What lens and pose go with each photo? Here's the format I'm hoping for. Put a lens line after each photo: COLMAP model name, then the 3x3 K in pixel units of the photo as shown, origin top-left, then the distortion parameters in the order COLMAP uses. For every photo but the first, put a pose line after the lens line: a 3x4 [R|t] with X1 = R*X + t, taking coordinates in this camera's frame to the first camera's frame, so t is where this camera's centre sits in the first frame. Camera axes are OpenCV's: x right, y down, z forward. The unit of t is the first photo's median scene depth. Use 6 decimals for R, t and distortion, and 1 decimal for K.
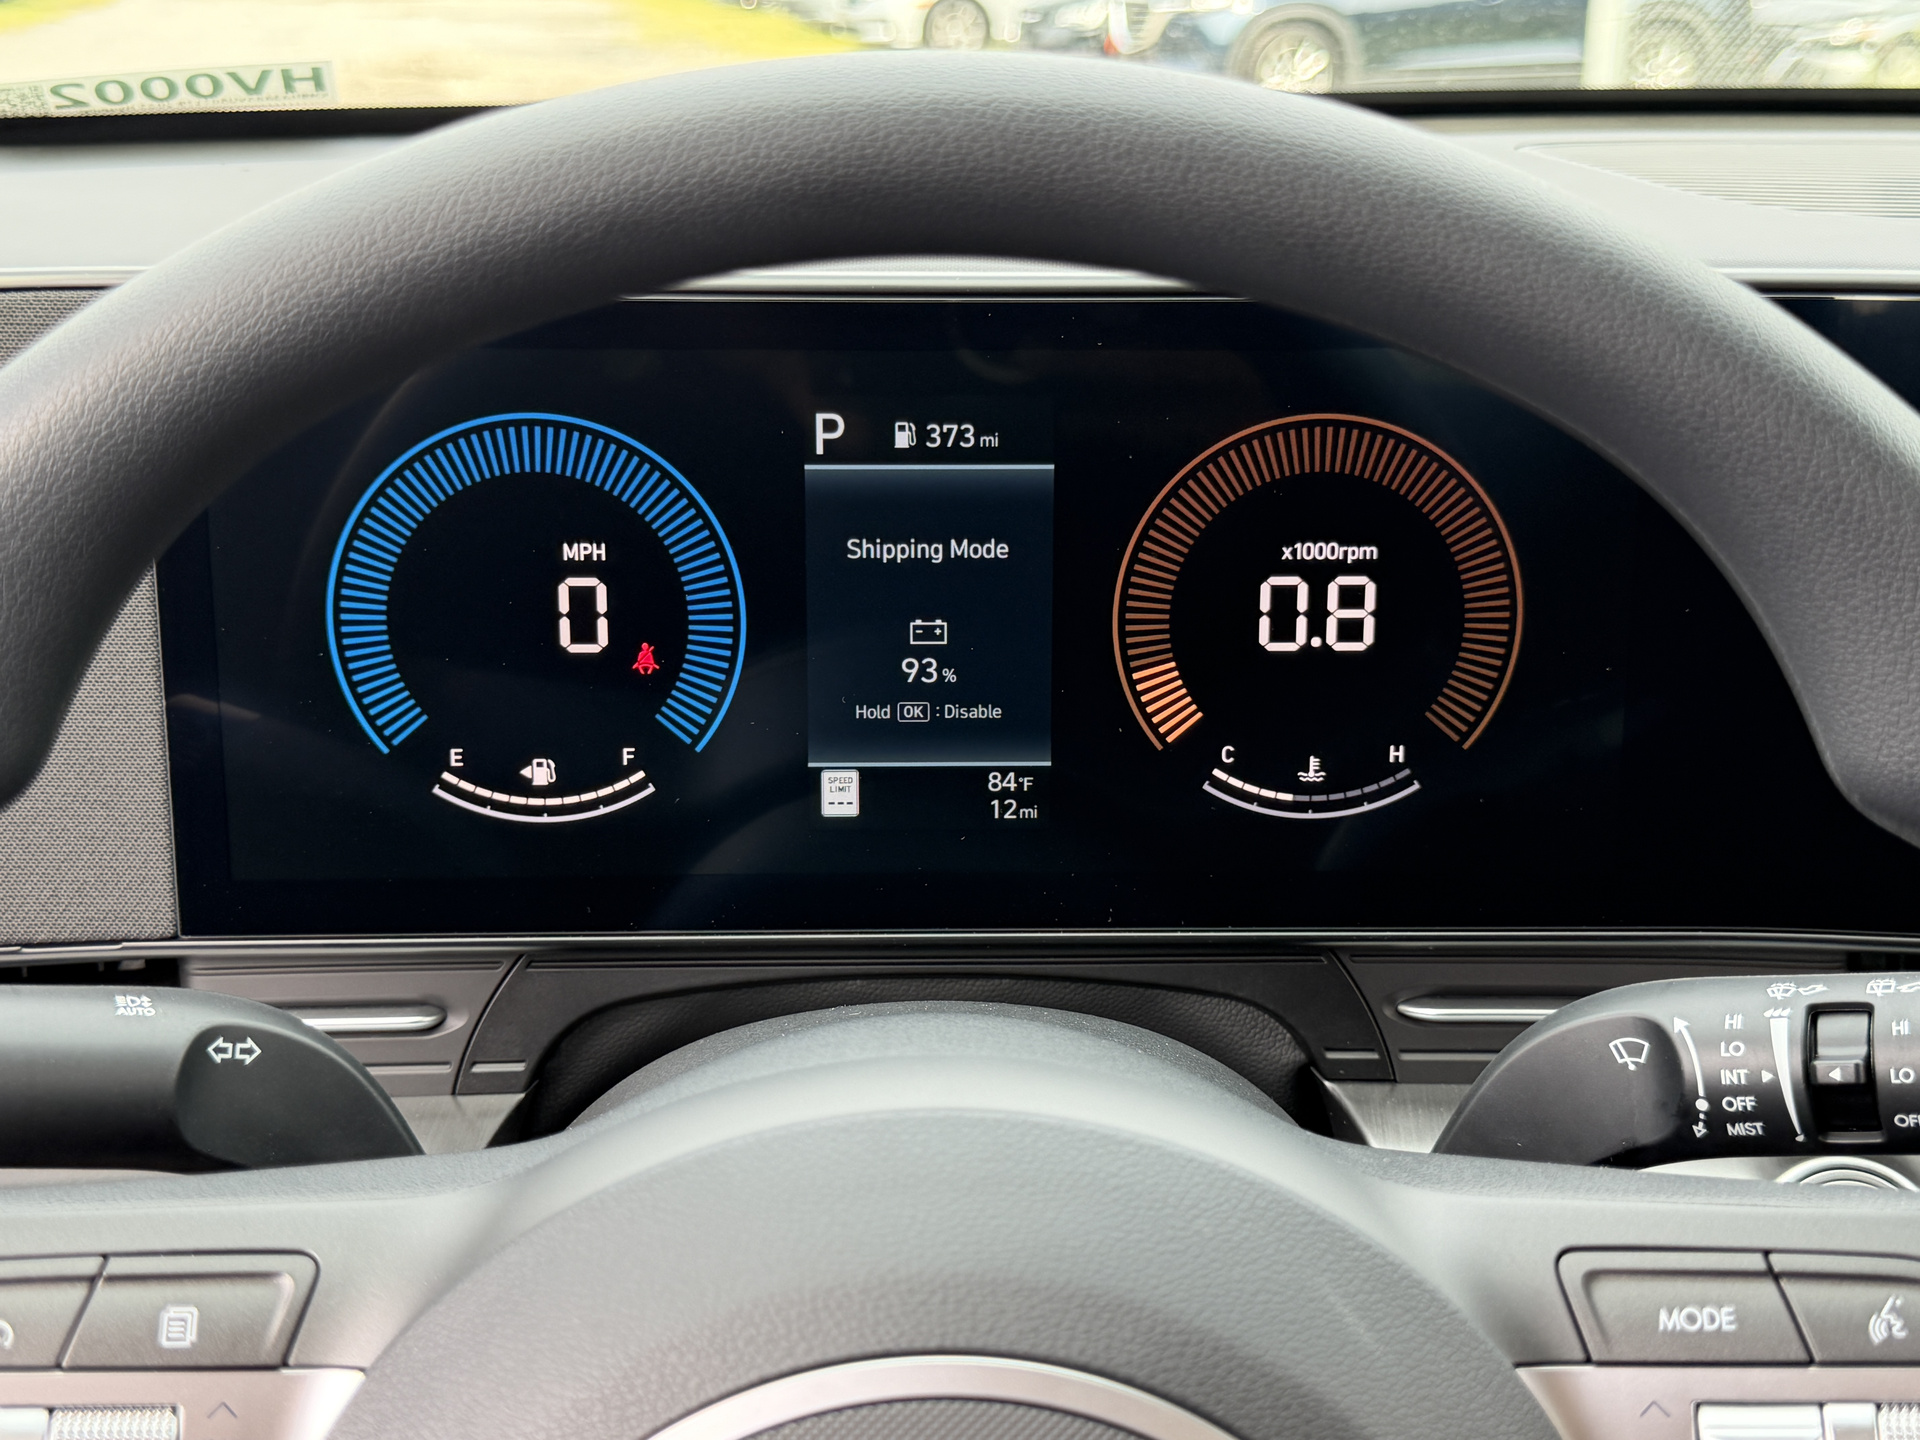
lens RADIAL K [[2285.5, 0, 950.8], [0, 2285.5, 725.8], [0, 0, 1]] dist [0.103368, 0.000000]
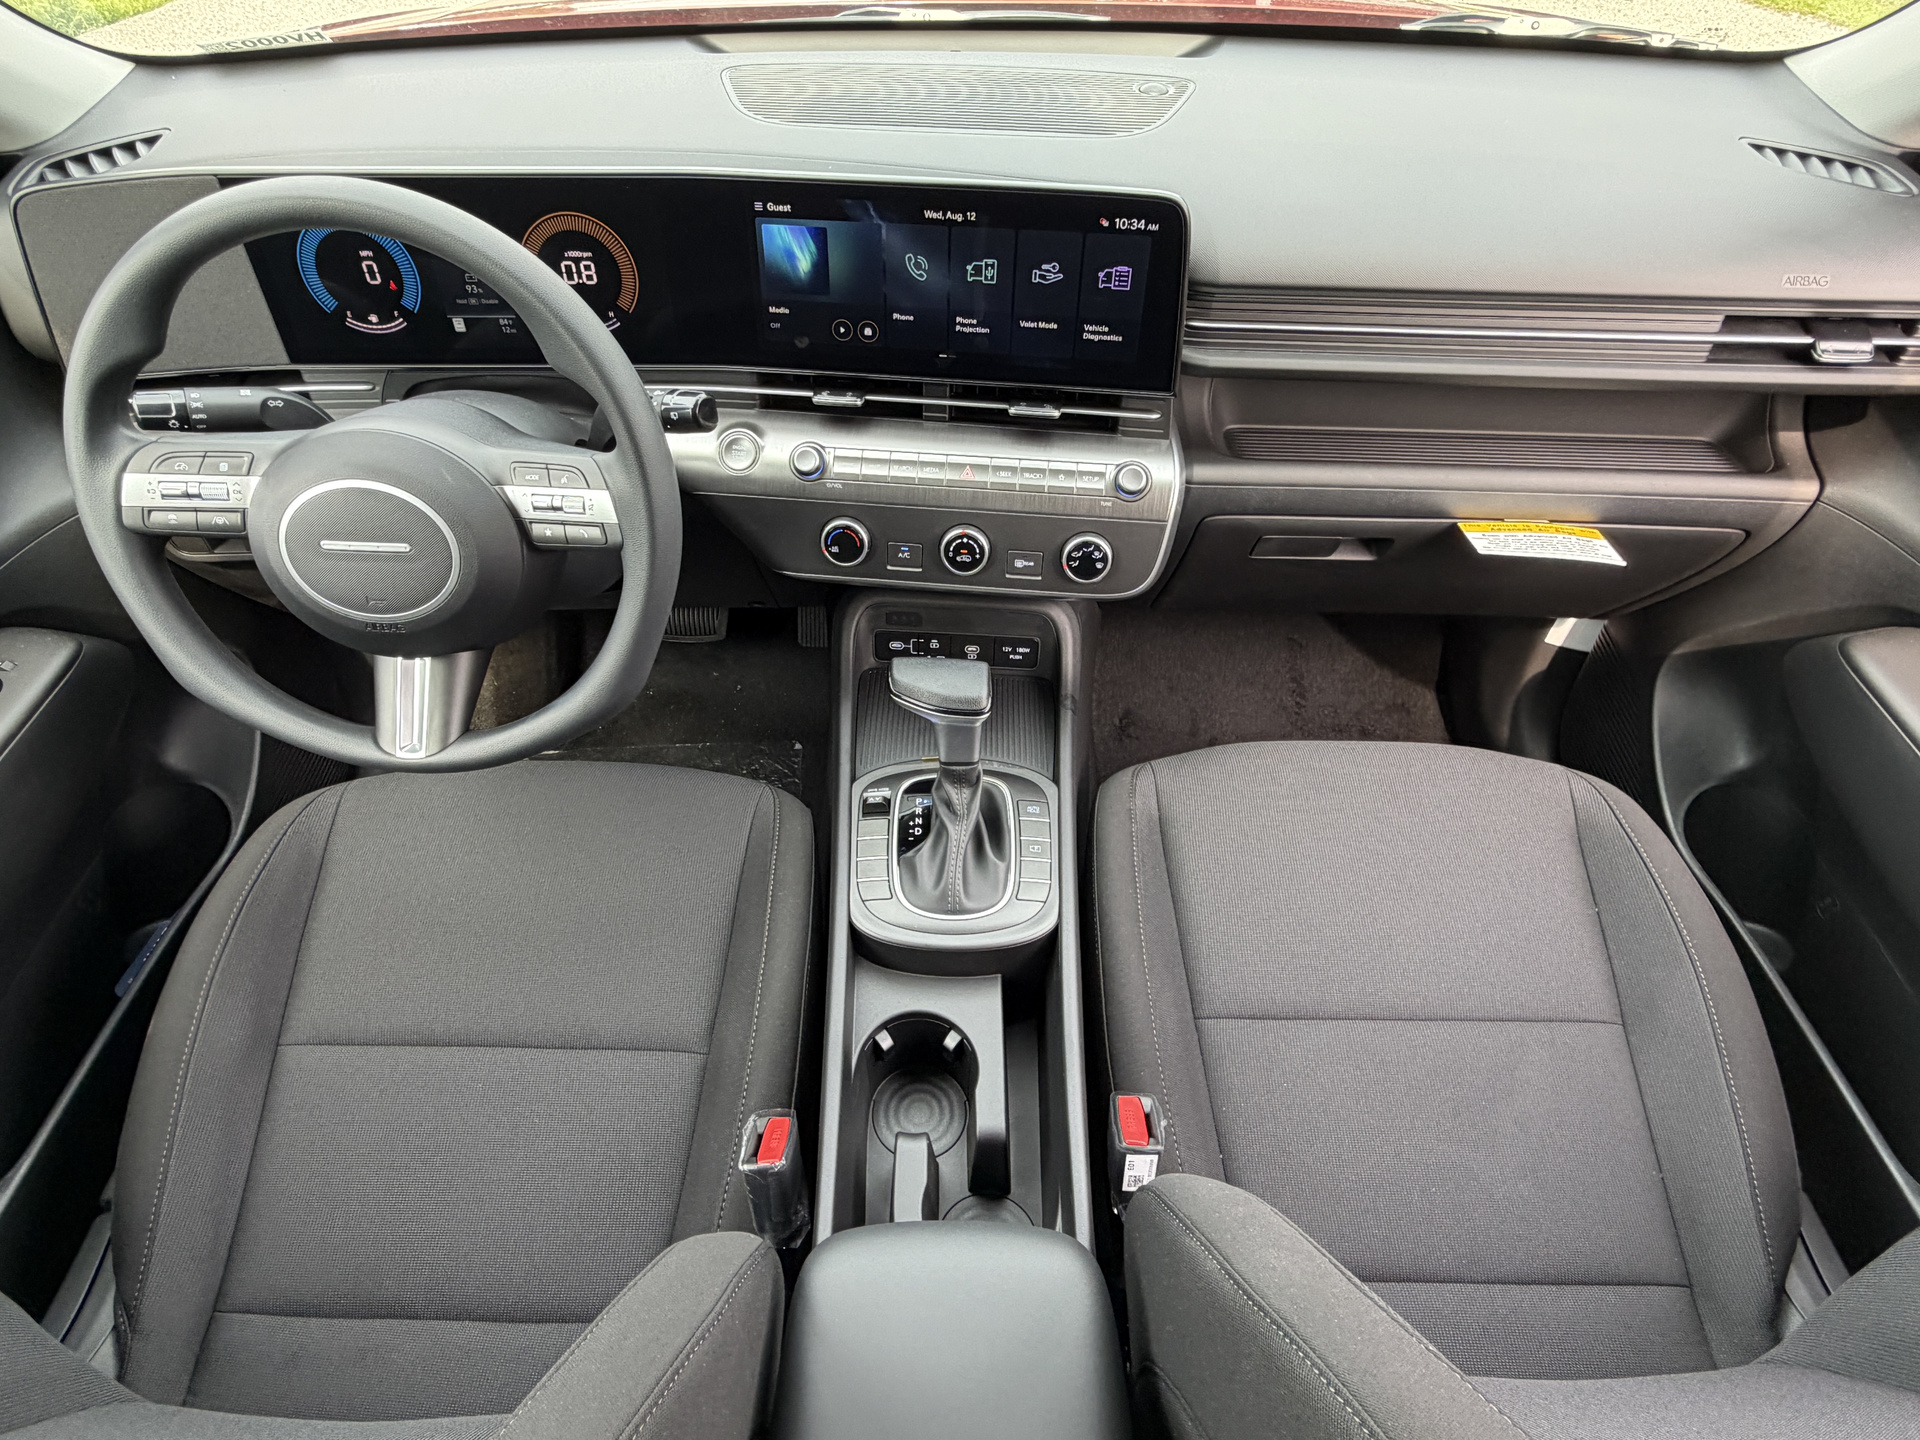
lens RADIAL K [[1041.4, 0, 934.8], [0, 1041.4, 709.3], [0, 0, 1]] dist [0.003745, 0.001173]
pose [[0.999294, 0.018810, -0.032521, 0.771466], [-0.001611, 0.886285, 0.463138, -0.197451], [0.037535, -0.462758, 0.885689, -0.708390]]
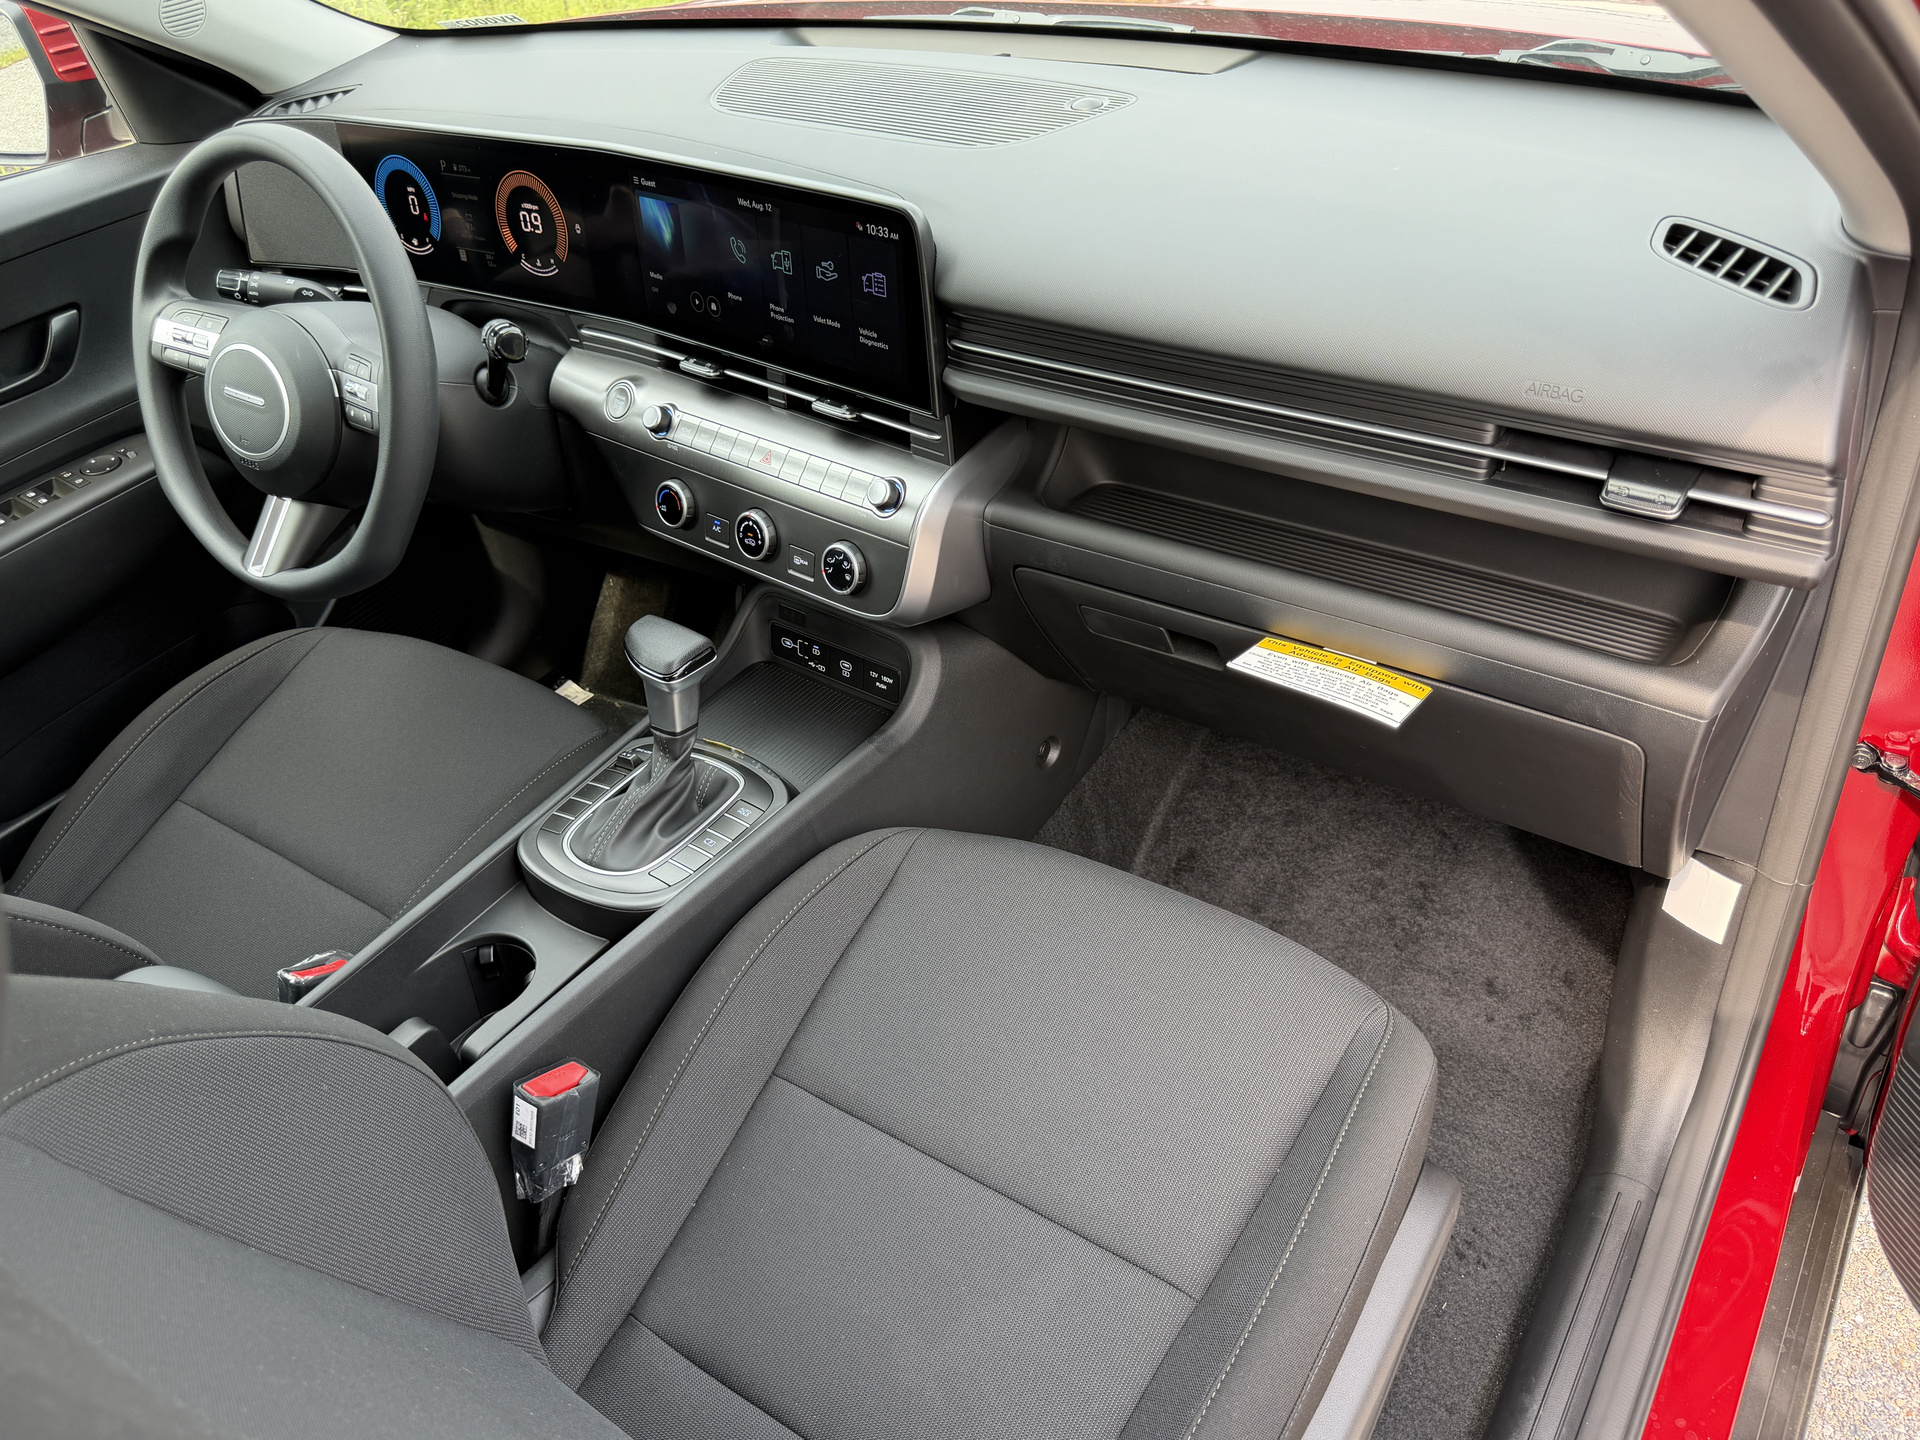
lens RADIAL K [[1428.8, 0, 968.2], [0, 1428.8, 738.1], [0, 0, 1]] dist [0.033142, -0.047390]
pose [[0.811923, 0.289114, -0.507144, 2.314269], [-0.079597, 0.915461, 0.394456, -0.275083], [0.578313, -0.279900, 0.766296, -0.732992]]
